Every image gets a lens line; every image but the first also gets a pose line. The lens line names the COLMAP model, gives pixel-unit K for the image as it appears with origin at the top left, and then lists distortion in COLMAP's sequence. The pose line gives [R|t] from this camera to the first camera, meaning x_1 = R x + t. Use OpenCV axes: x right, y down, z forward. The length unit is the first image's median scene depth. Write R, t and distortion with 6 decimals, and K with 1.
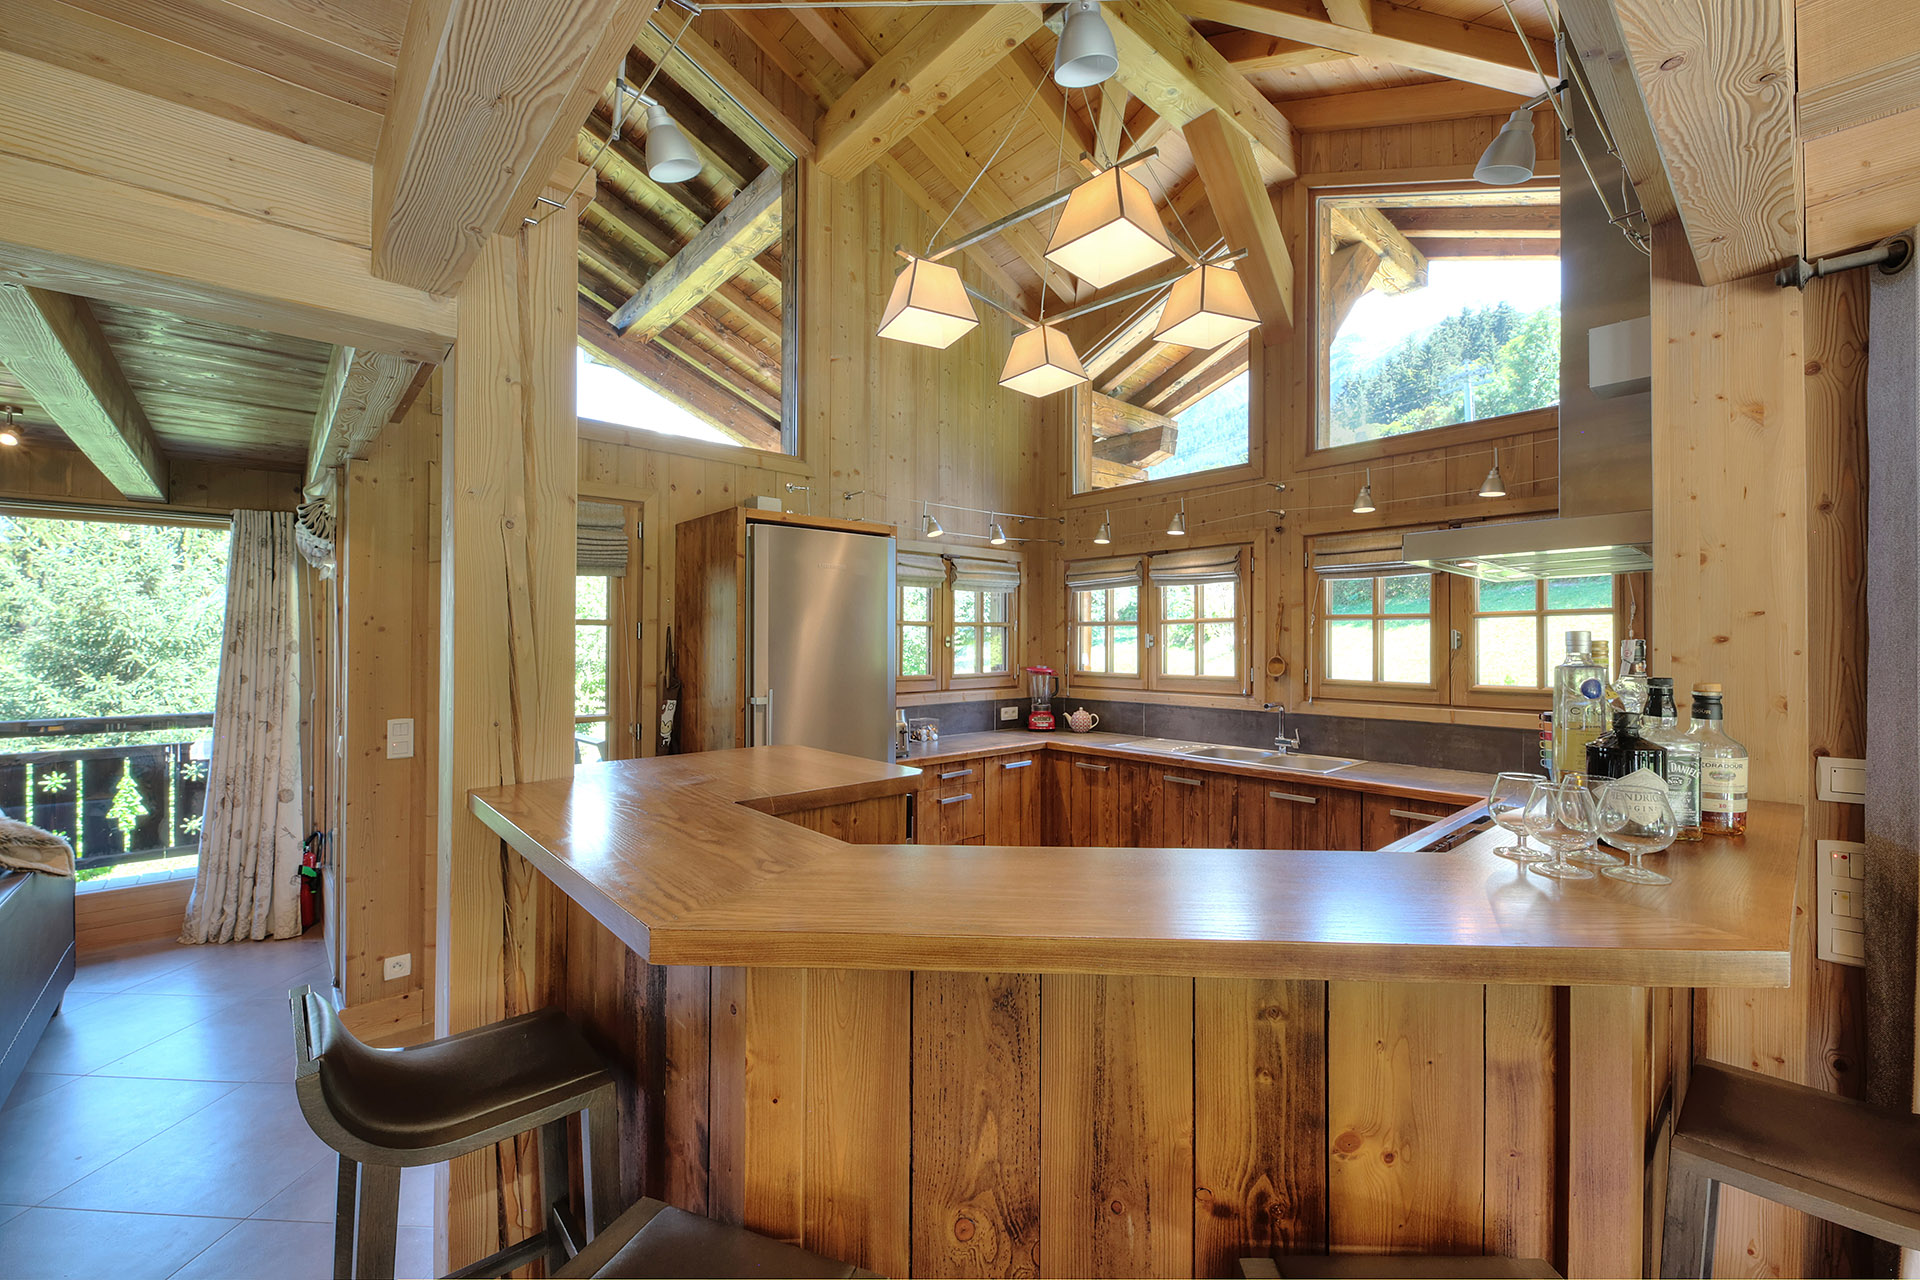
lens RADIAL K [[783.3, 0, 962.8], [0, 783.3, 632.7], [0, 0, 1]] dist [0.001131, 0.000104]
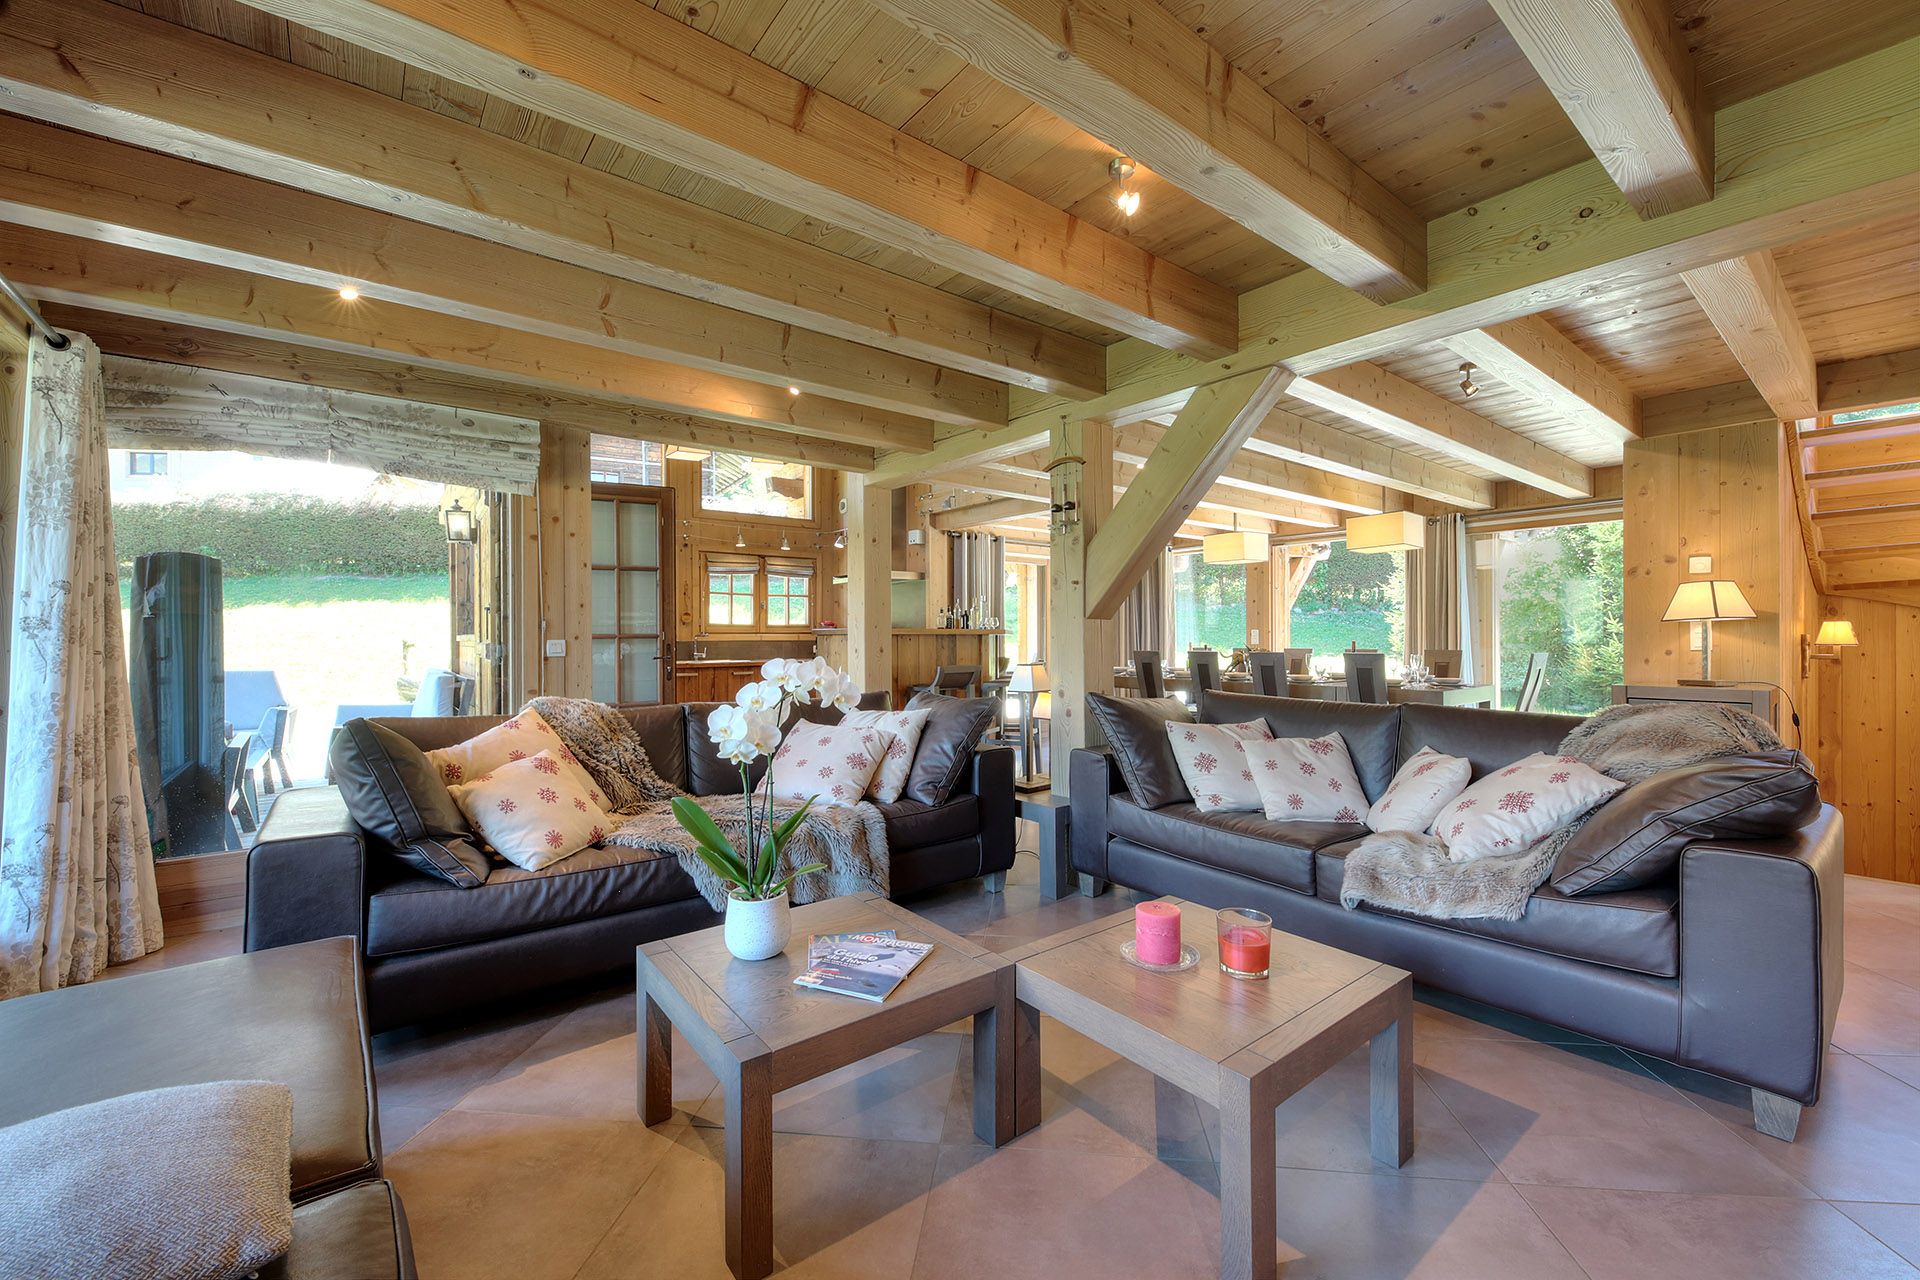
lens RADIAL K [[783.3, 0, 951.3], [0, 783.3, 634.8], [0, 0, 1]] dist [0.001131, 0.000104]
pose [[0.062226, -0.010976, 0.998002, -1.573350], [-0.000197, 0.999939, 0.011010, 0.063180], [-0.998062, -0.000882, 0.062220, 0.220336]]
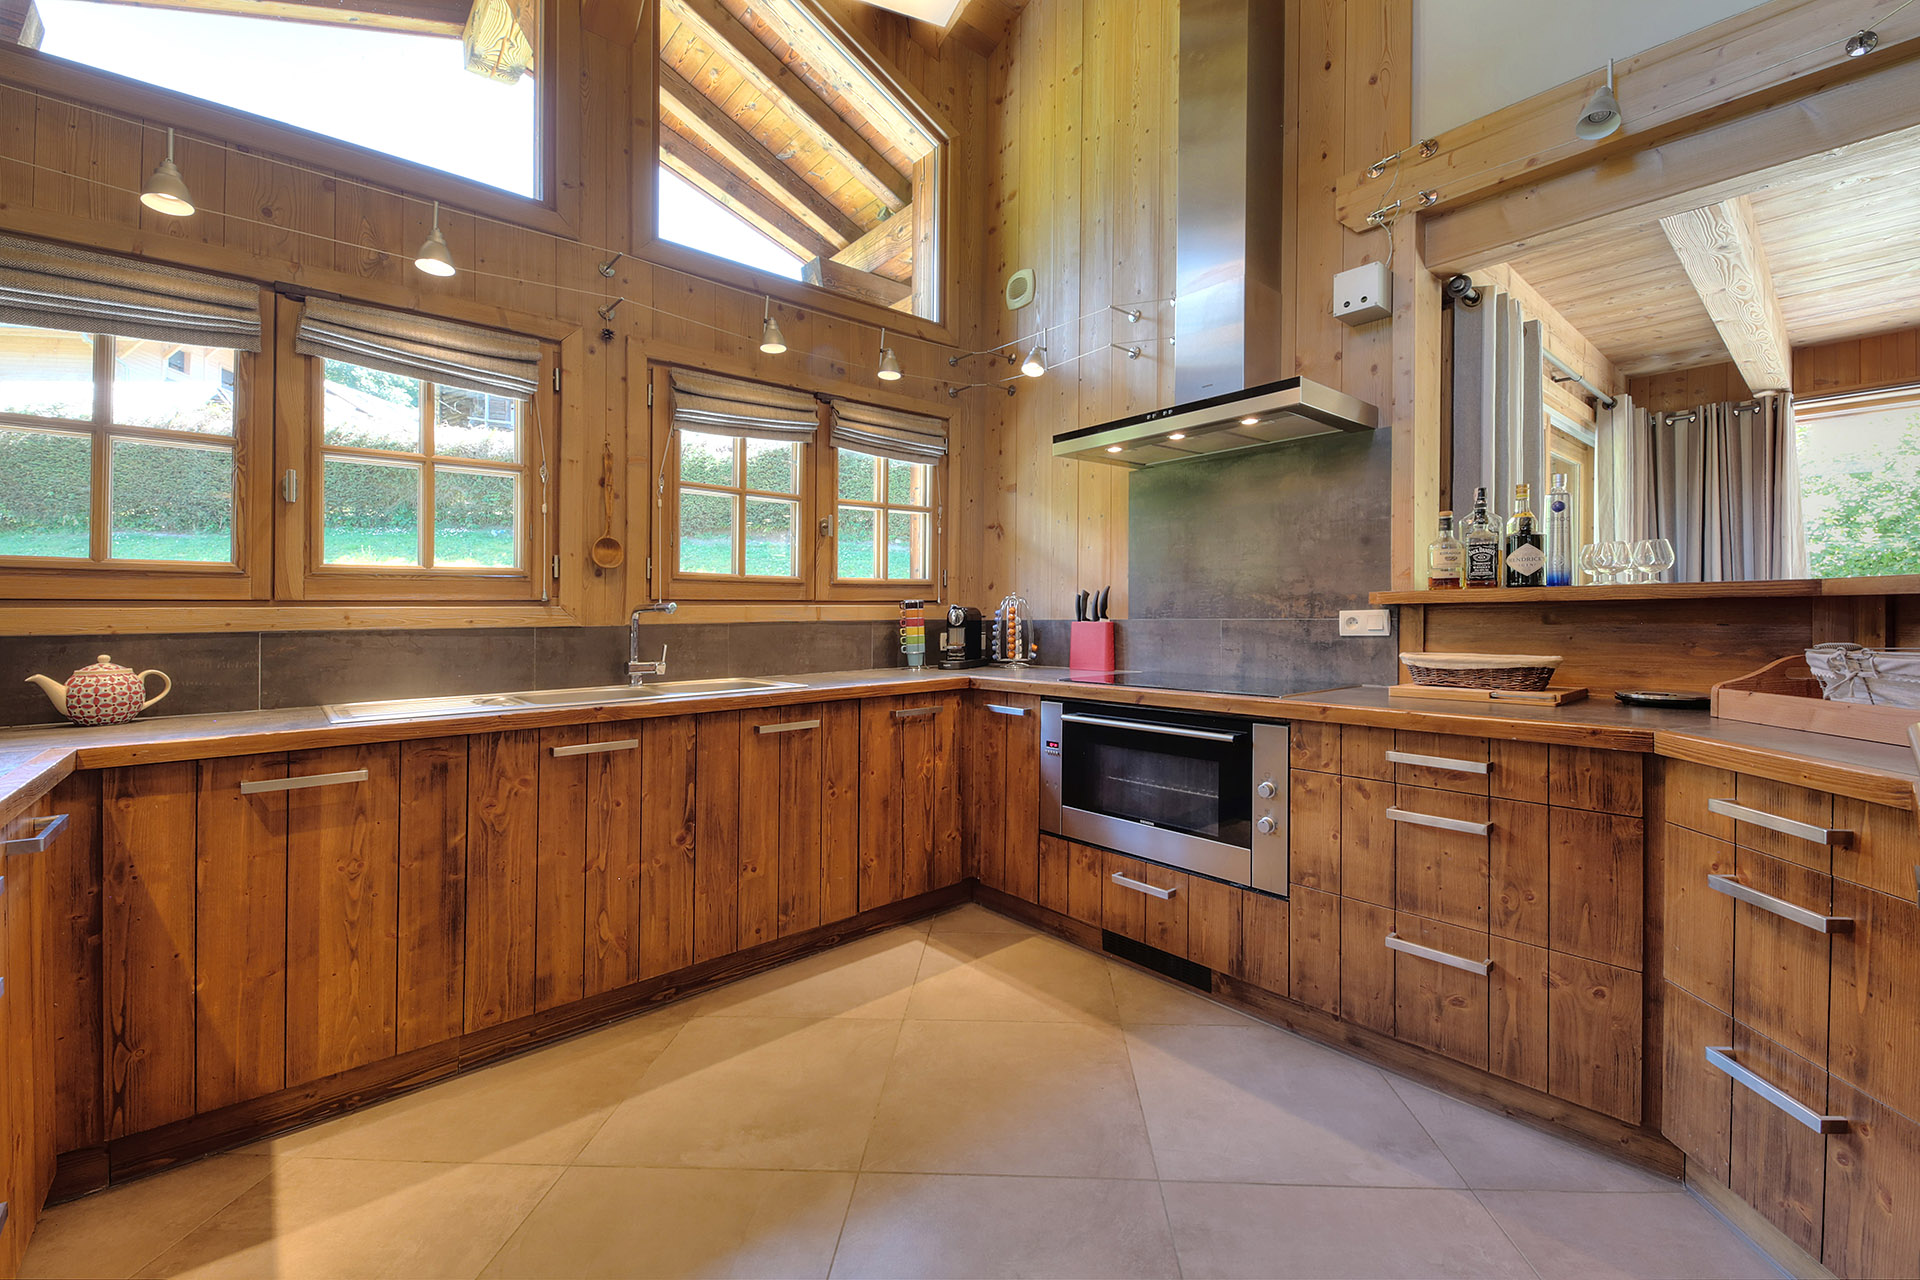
lens RADIAL K [[783.3, 0, 971.2], [0, 783.3, 625.2], [0, 0, 1]] dist [0.001131, 0.000104]
pose [[0.007959, -0.012161, 0.999894, -0.235303], [0.002478, 0.999923, 0.012141, 0.097331], [-0.999965, 0.002381, 0.007988, 0.723094]]
